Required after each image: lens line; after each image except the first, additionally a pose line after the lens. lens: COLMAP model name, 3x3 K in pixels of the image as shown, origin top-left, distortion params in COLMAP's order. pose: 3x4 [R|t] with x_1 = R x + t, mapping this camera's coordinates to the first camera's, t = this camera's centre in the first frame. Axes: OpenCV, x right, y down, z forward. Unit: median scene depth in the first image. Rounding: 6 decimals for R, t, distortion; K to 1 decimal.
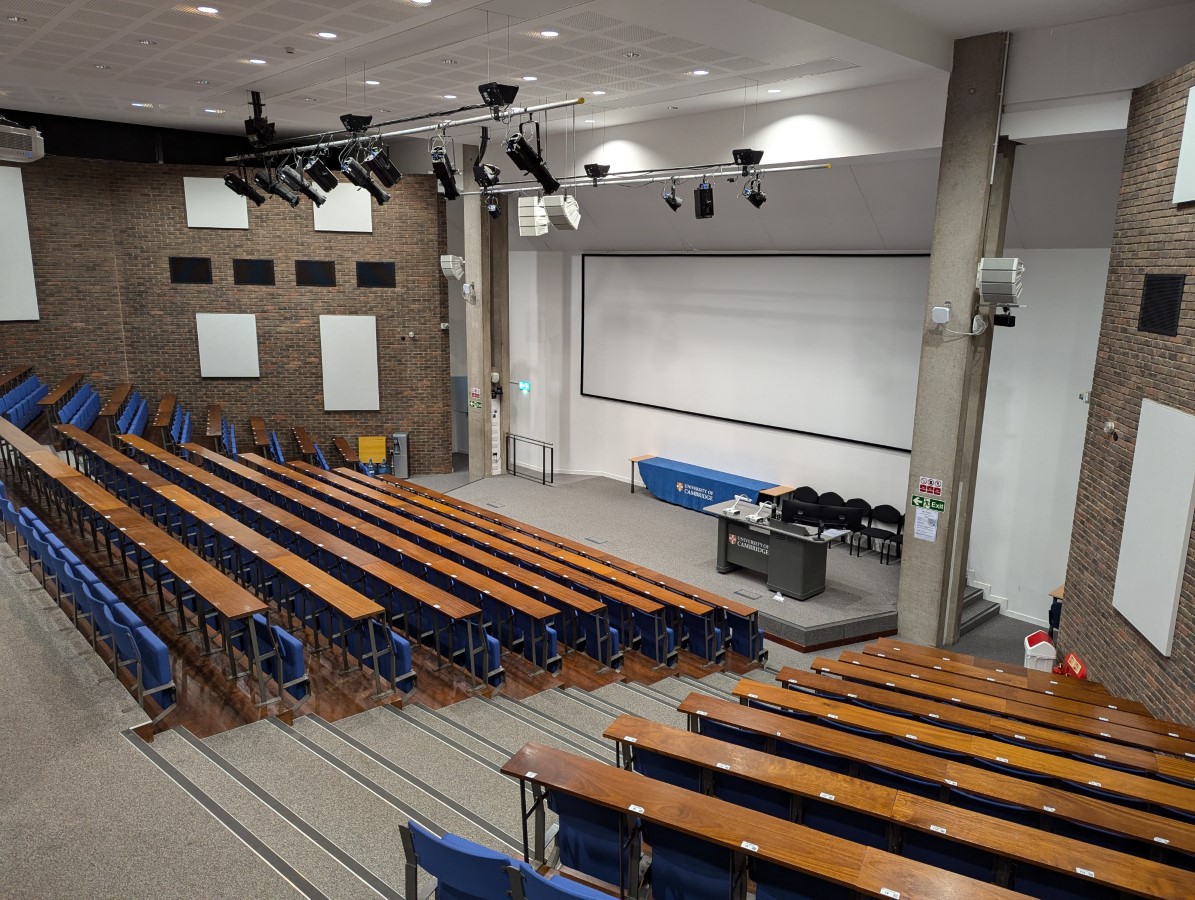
lens RADIAL K [[856.6, 0, 600.6], [0, 856.6, 444.0], [0, 0, 1]] dist [0.031930, -0.010404]
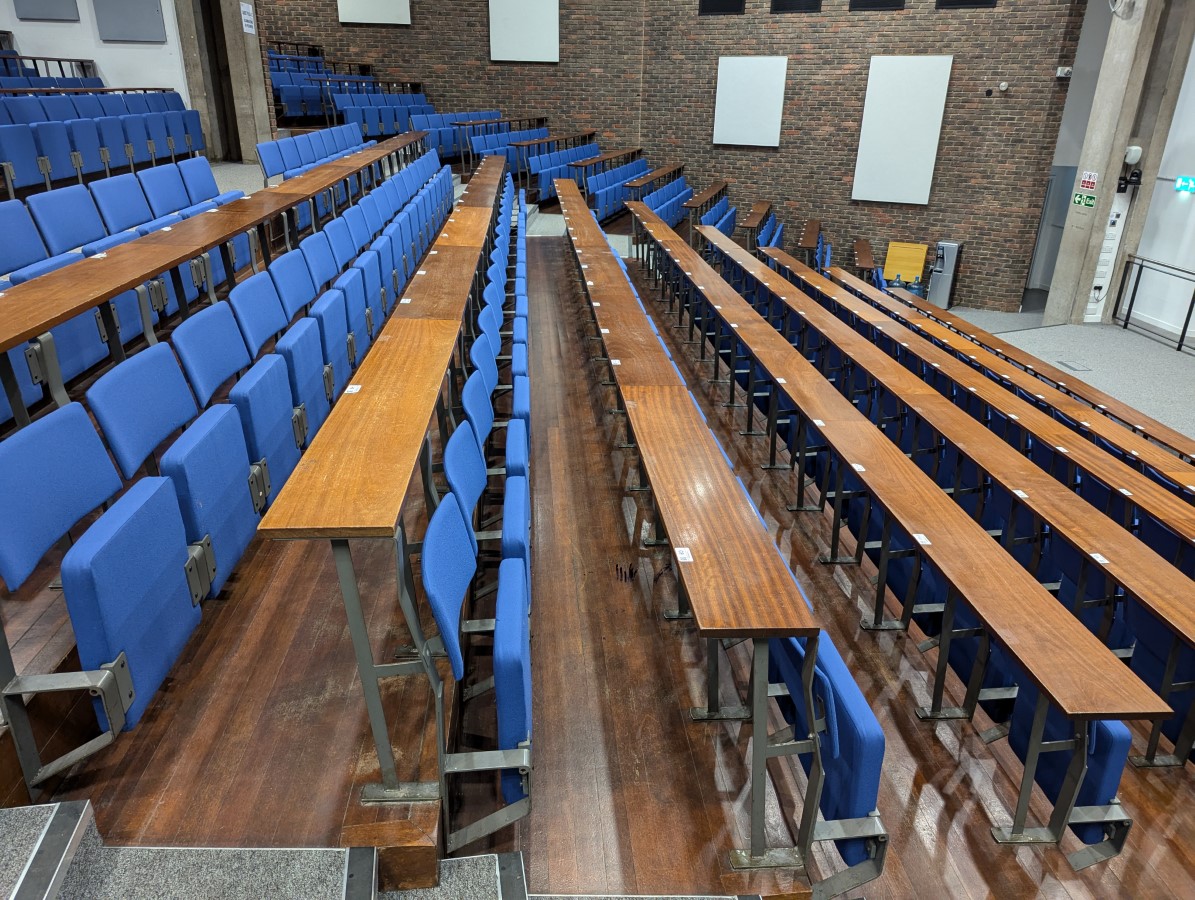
lens RADIAL K [[856.6, 0, 603.2], [0, 856.6, 450.2], [0, 0, 1]] dist [0.031930, -0.010404]
pose [[0.786122, 0.241184, -0.569071, -0.020872], [-0.136180, 0.965684, 0.221156, 0.034396], [0.602882, -0.096359, 0.791990, 0.282028]]
